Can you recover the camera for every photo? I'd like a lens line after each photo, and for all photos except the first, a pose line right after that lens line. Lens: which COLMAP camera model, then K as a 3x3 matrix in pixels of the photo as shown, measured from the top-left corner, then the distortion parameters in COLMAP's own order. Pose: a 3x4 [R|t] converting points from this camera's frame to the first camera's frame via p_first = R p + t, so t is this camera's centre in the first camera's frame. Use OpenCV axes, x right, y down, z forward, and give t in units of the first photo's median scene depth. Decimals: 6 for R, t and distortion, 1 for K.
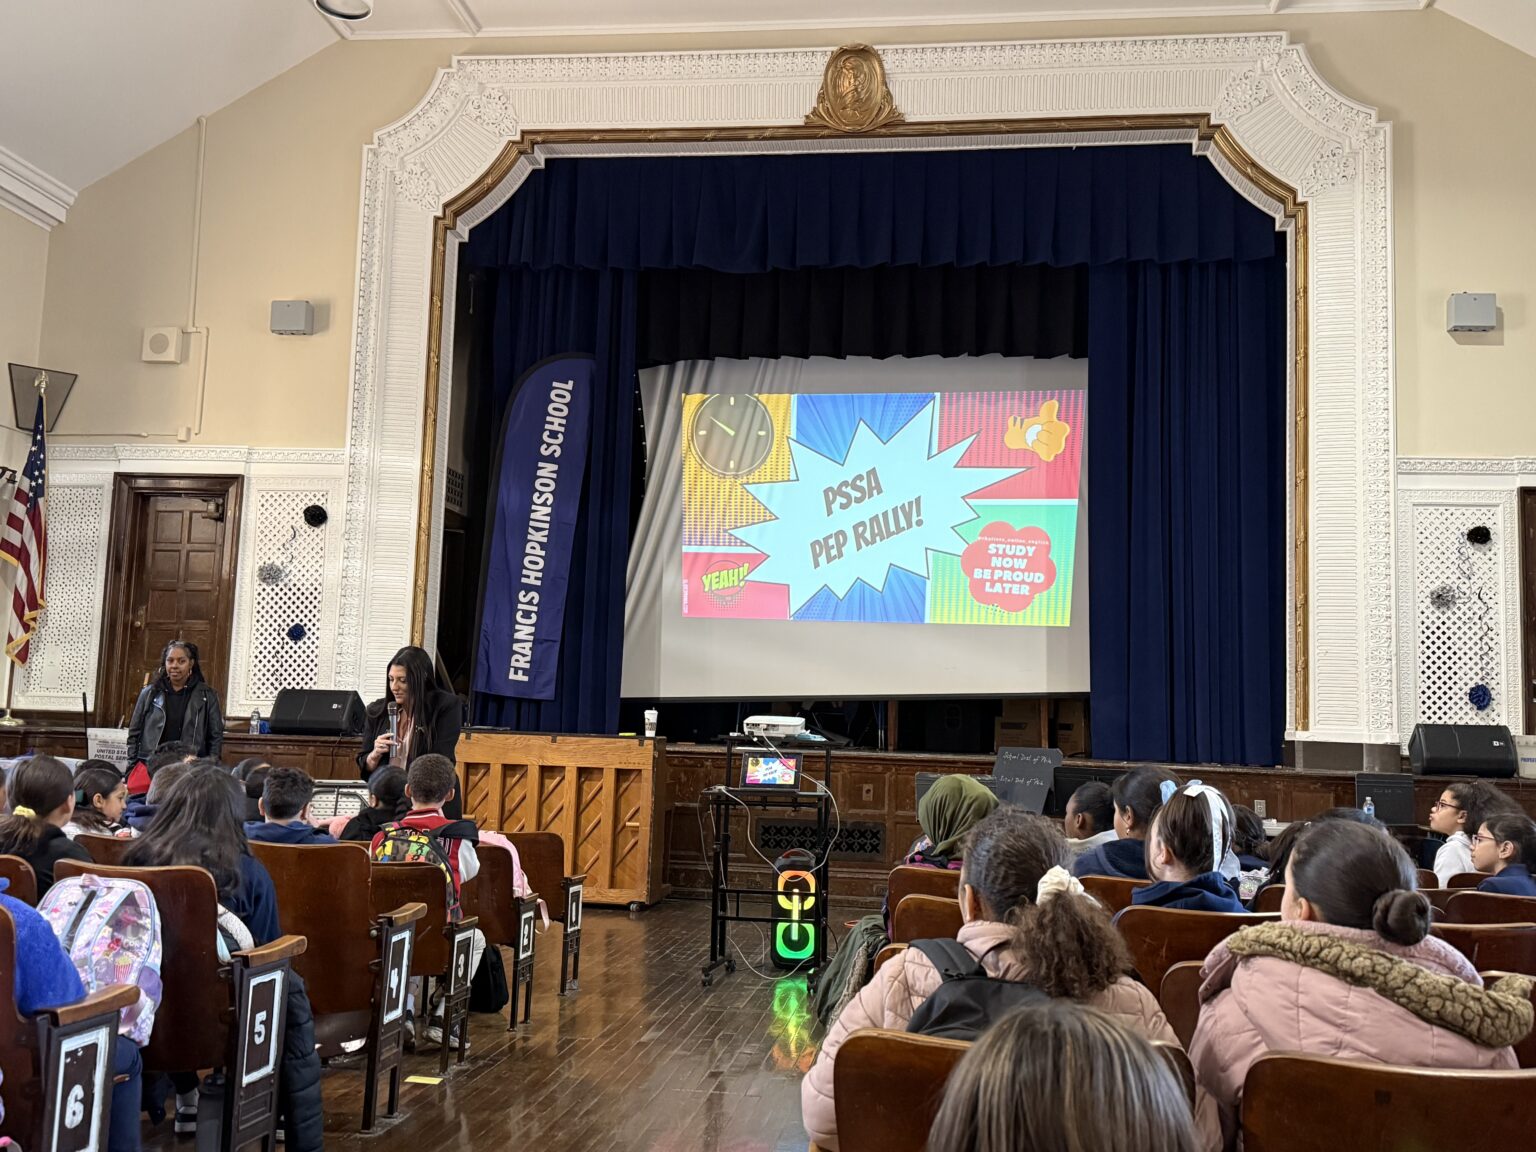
lens RADIAL K [[1547.9, 0, 768.0], [0, 1547.9, 576.0], [0, 0, 1]] dist [0.005843, 0.005719]
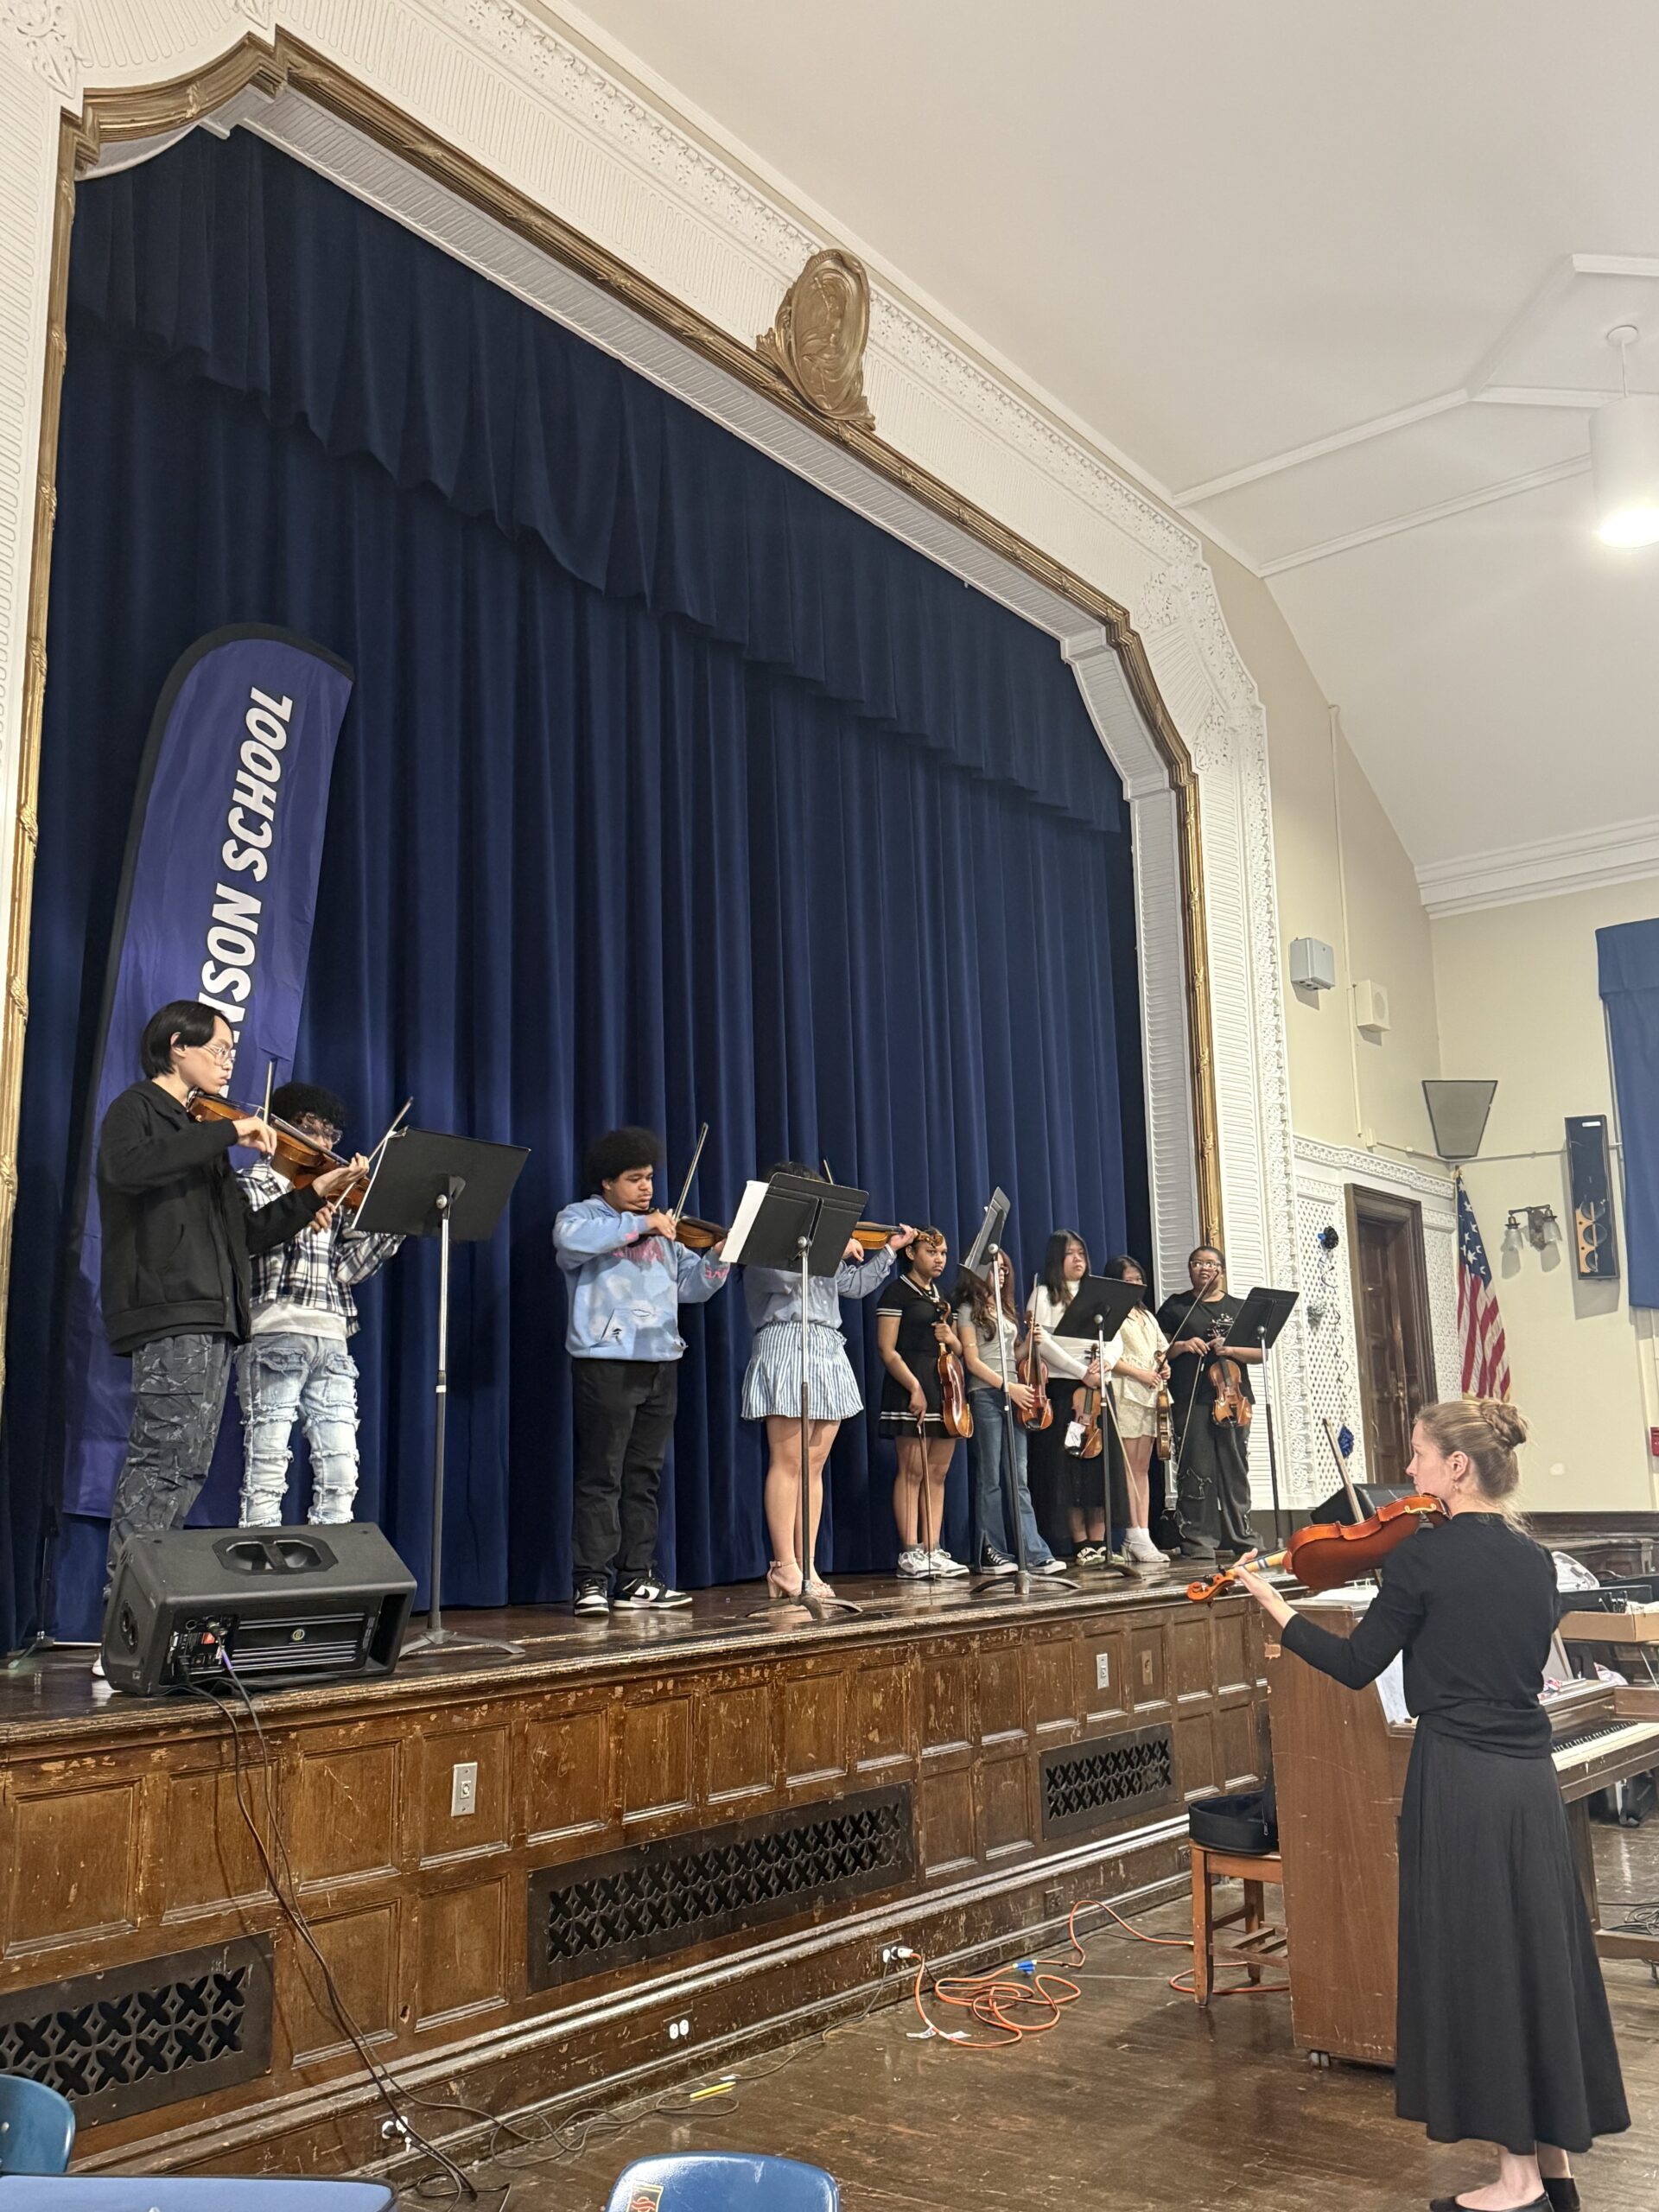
lens RADIAL K [[1953.6, 0, 829.5], [0, 1953.6, 1106.0], [0, 0, 1]] dist [0.060526, 0.001130]
pose [[0.497306, 0.118483, 0.859446, -0.479249], [-0.047938, 0.992870, -0.109138, 0.025345], [-0.866250, 0.013075, 0.499440, 0.633393]]
